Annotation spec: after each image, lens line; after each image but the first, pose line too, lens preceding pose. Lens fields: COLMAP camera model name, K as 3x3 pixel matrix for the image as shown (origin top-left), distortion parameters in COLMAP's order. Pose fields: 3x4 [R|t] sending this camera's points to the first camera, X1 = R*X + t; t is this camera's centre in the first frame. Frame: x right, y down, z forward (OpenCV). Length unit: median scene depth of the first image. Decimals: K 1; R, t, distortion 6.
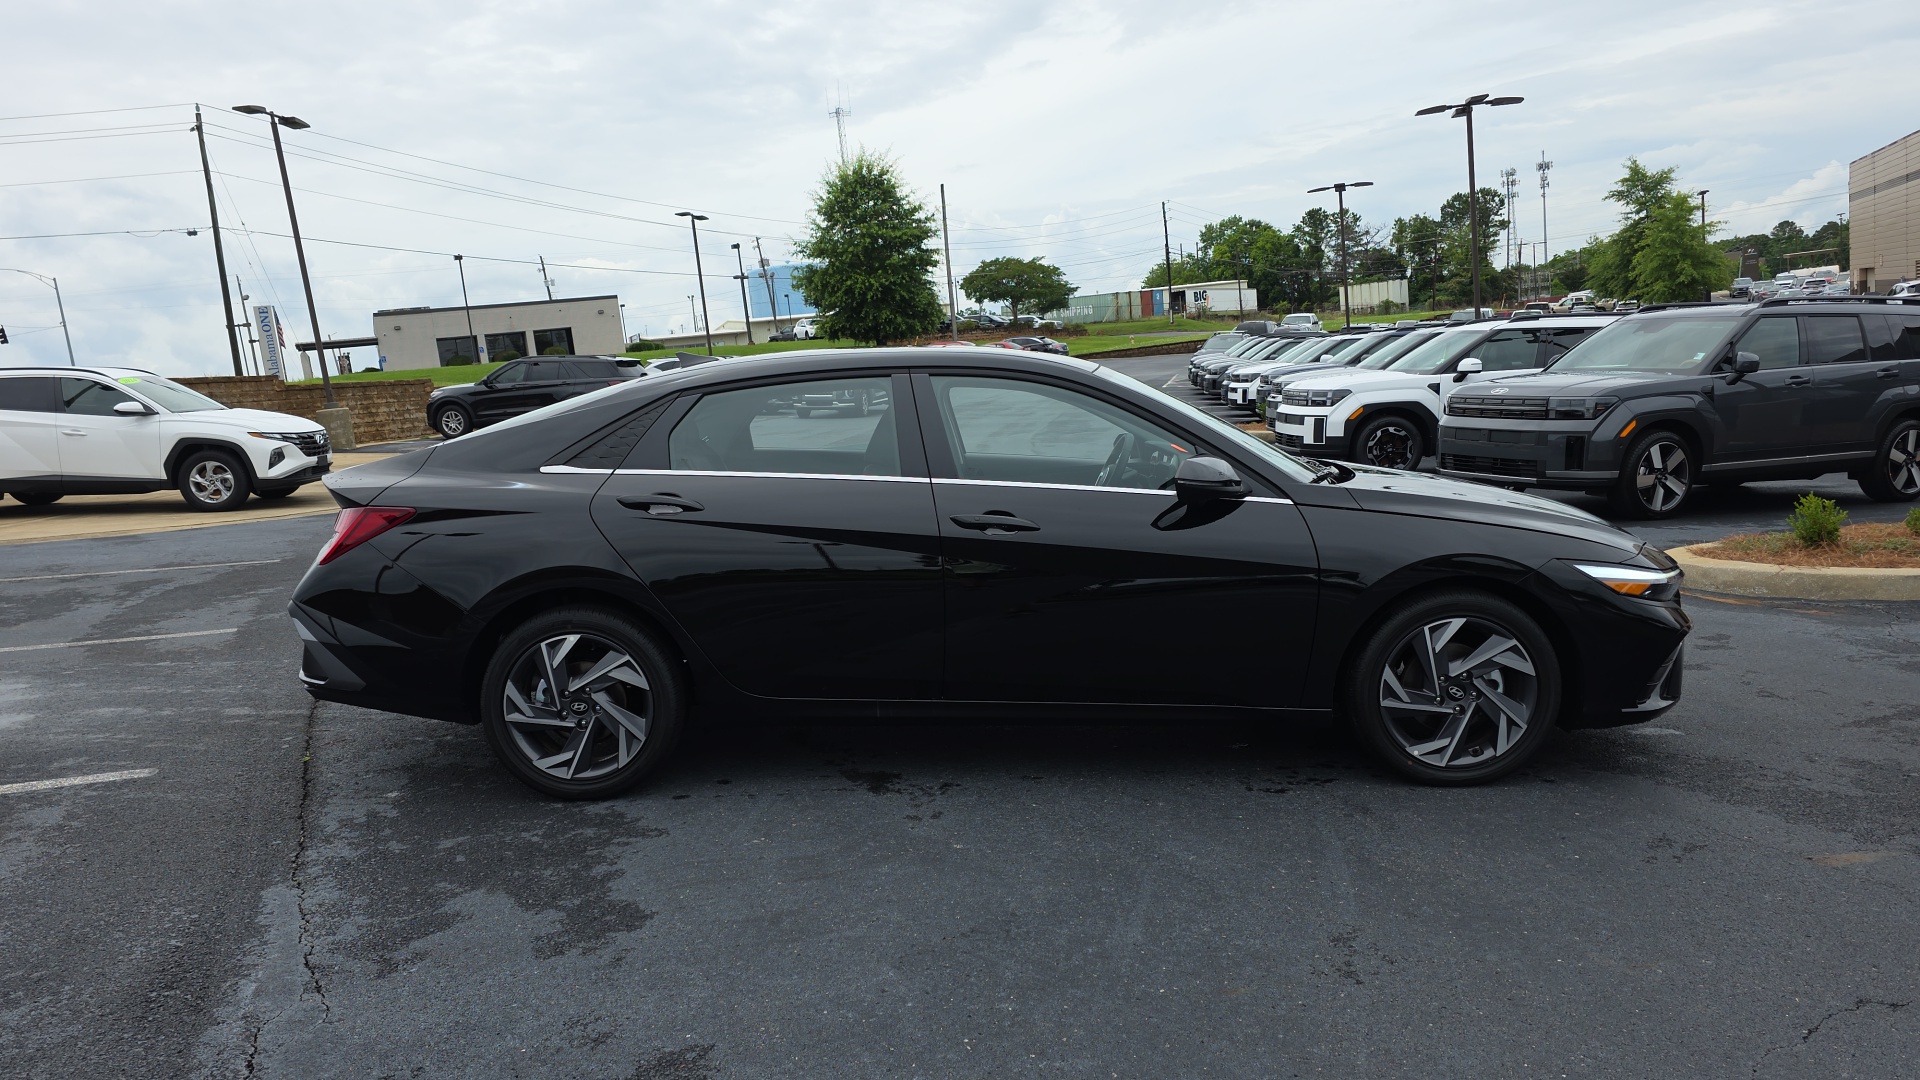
lens RADIAL K [[1277.3, 0, 866.0], [0, 1277.3, 531.9], [0, 0, 1]] dist [0.026628, -0.011706]
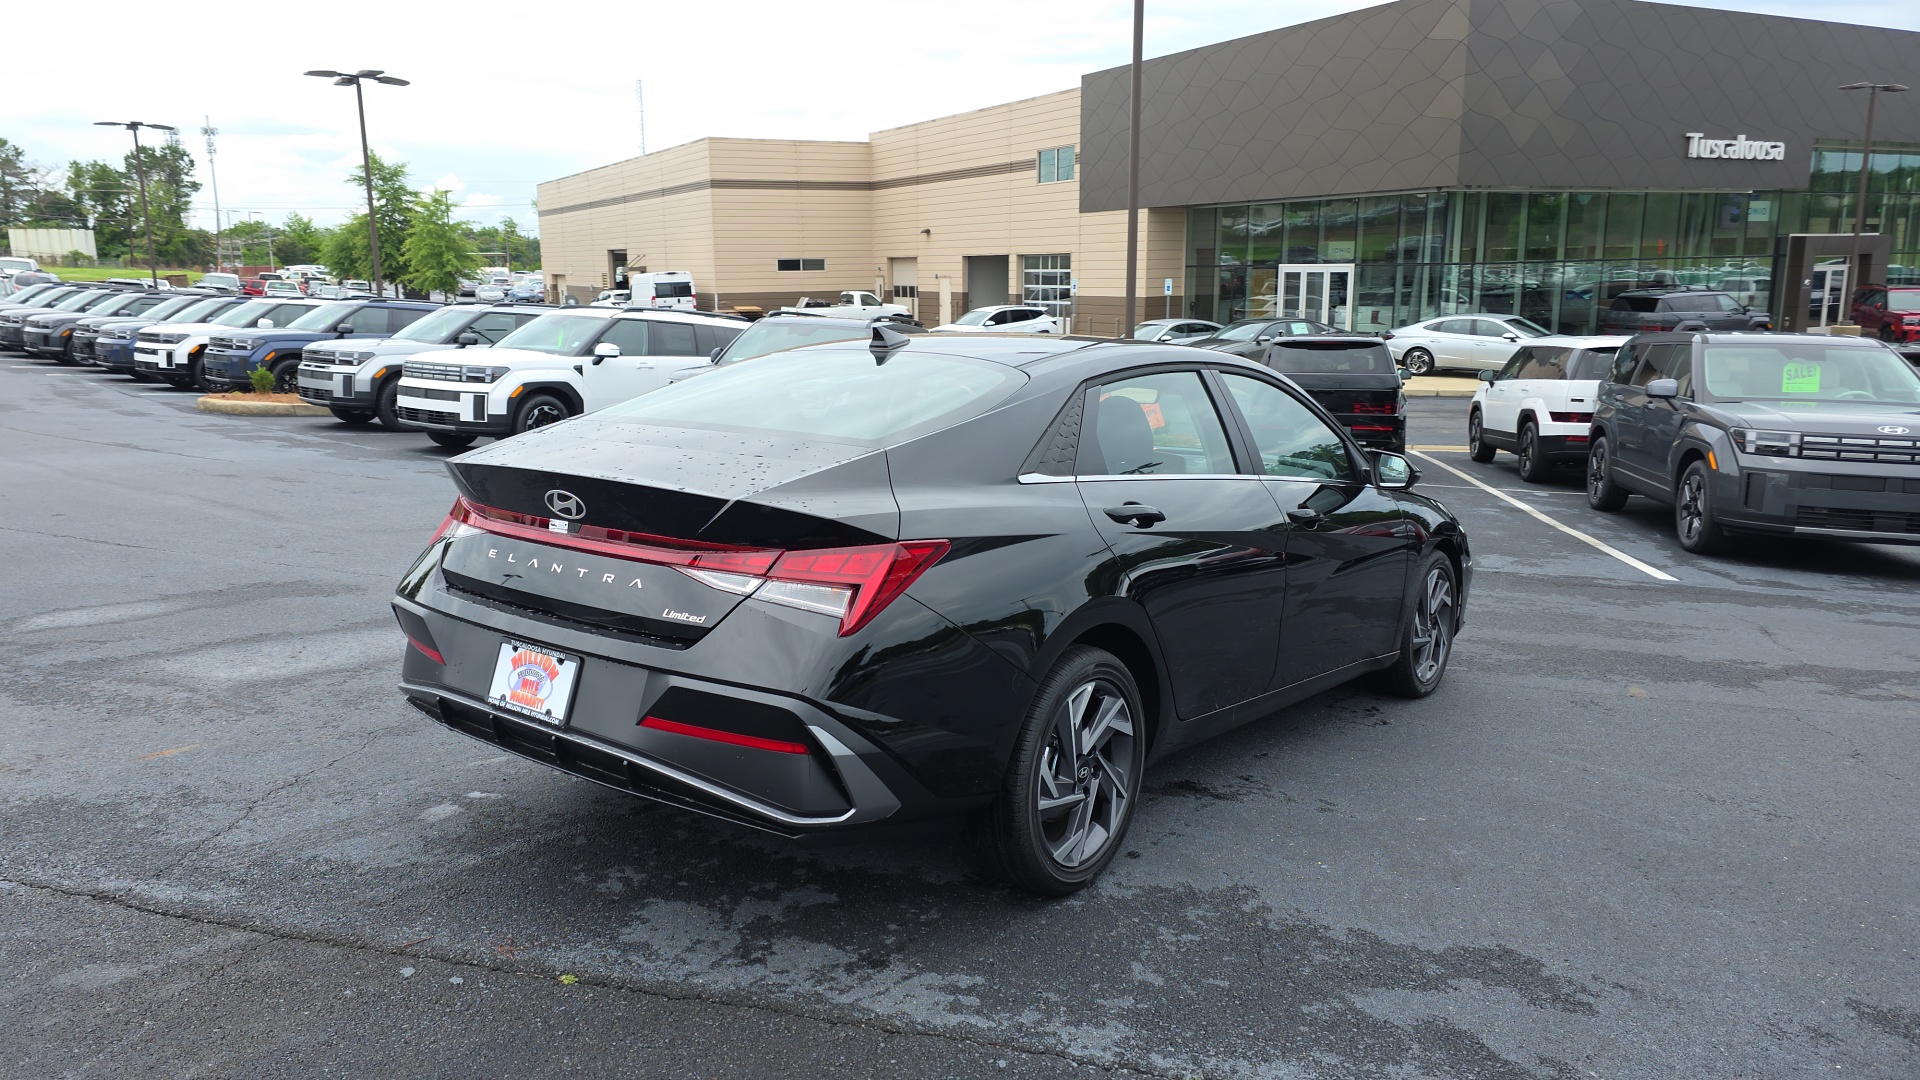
lens RADIAL K [[1309.4, 0, 850.1], [0, 1309.4, 513.8], [0, 0, 1]] dist [0.054251, -0.060261]
pose [[0.606458, -0.046397, 0.793761, -0.277211], [0.039915, 0.998814, 0.027886, -0.015905], [-0.794113, 0.014771, 0.607590, 0.176139]]
